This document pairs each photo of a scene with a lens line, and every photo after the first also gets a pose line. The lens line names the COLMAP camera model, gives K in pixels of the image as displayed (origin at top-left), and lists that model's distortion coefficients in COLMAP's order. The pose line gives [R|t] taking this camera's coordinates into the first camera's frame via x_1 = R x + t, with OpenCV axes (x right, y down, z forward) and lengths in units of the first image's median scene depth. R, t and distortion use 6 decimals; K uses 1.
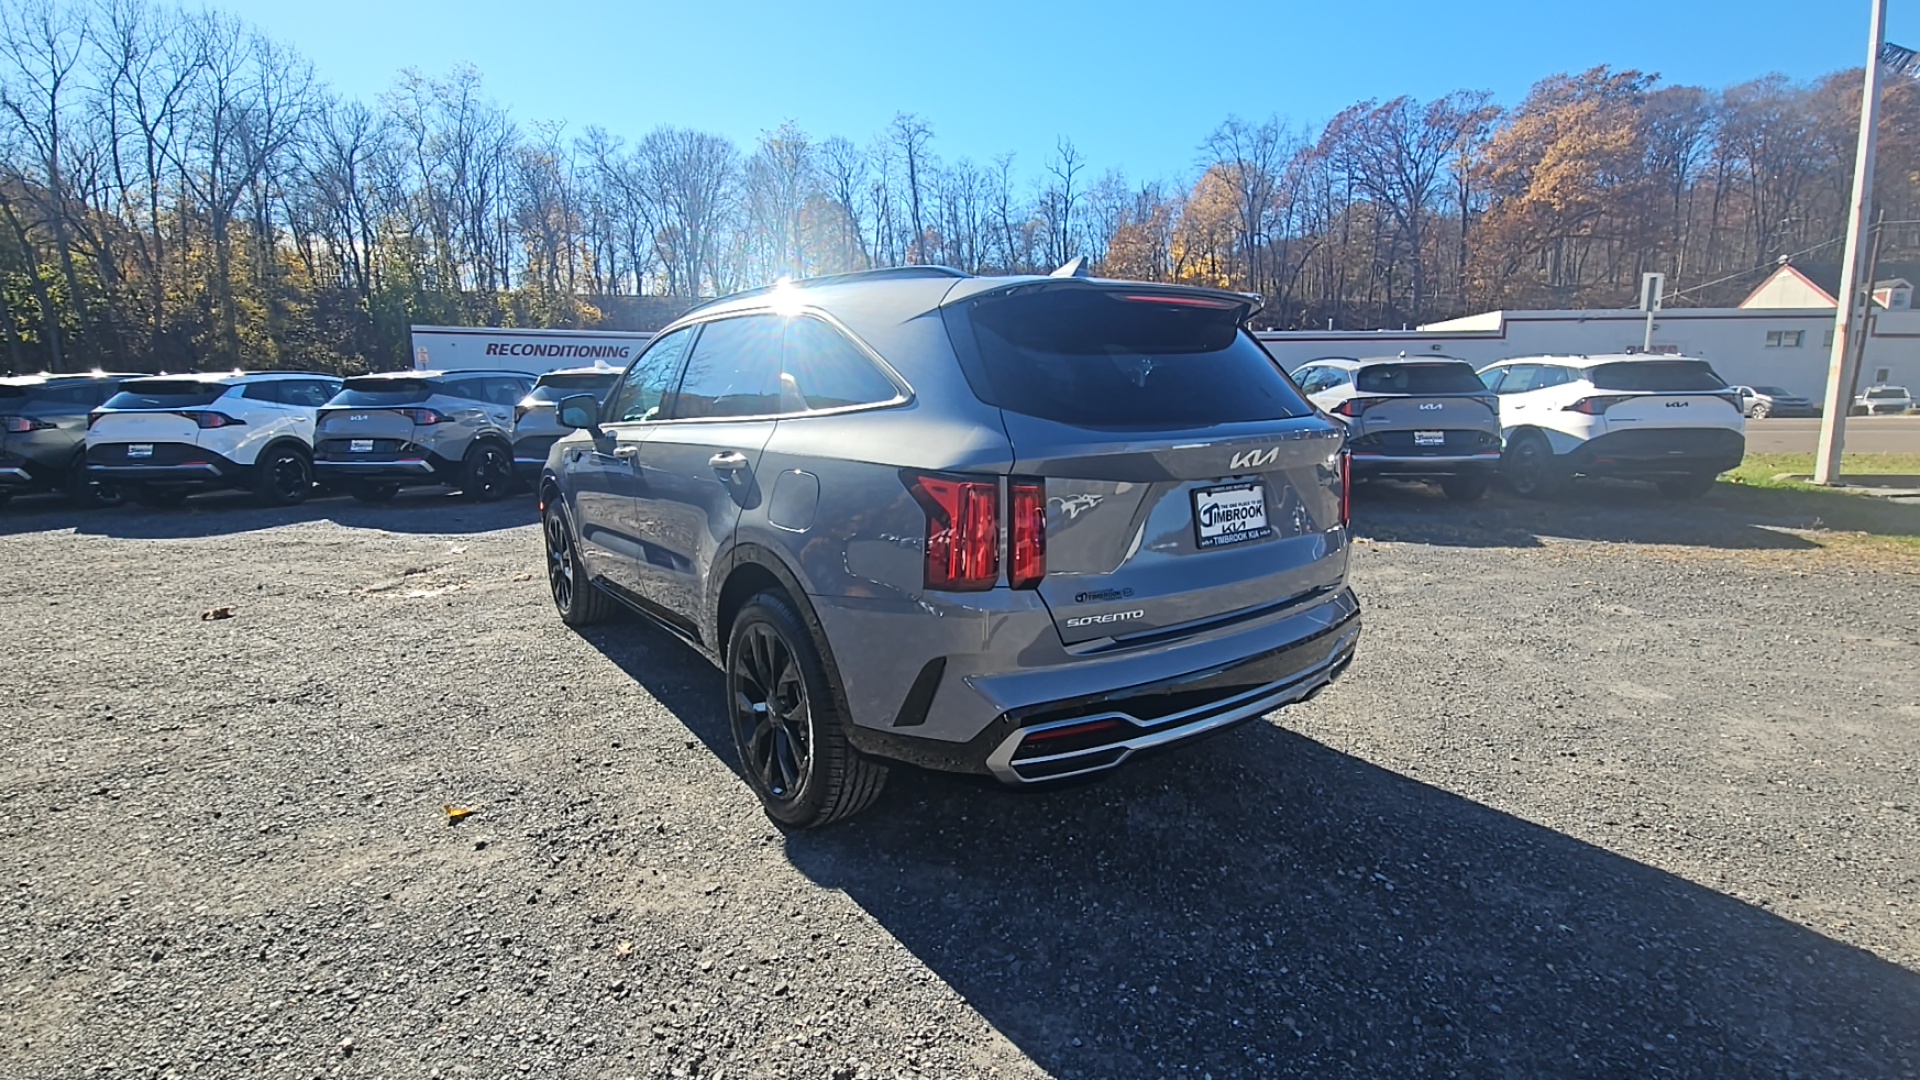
lens RADIAL K [[860.1, 0, 957.2], [0, 860.1, 535.0], [0, 0, 1]] dist [0.012868, -0.008292]
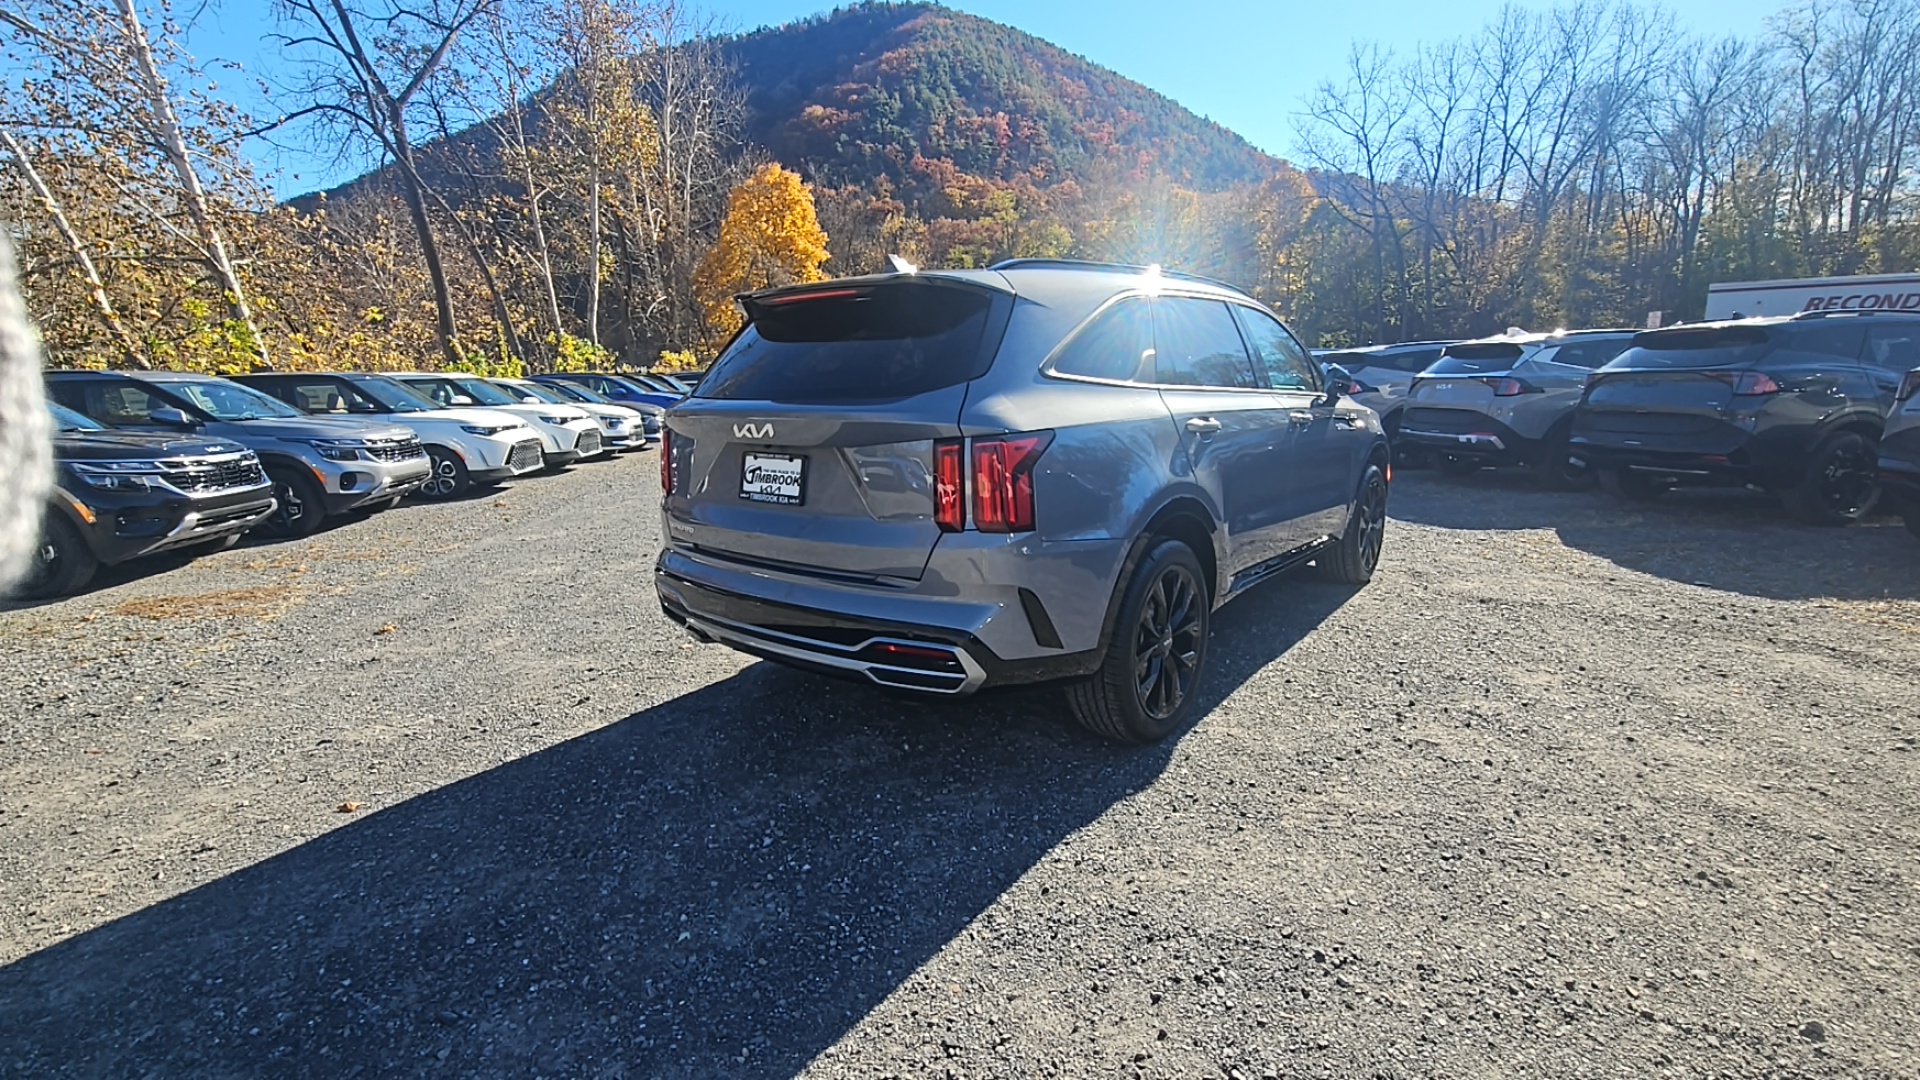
lens RADIAL K [[860.1, 0, 957.2], [0, 860.1, 535.0], [0, 0, 1]] dist [0.012868, -0.008292]
pose [[0.259198, 0.181355, -0.948645, 1.538280], [-0.148117, 0.978058, 0.146509, -0.160765], [0.954399, 0.102535, 0.280372, 0.929824]]
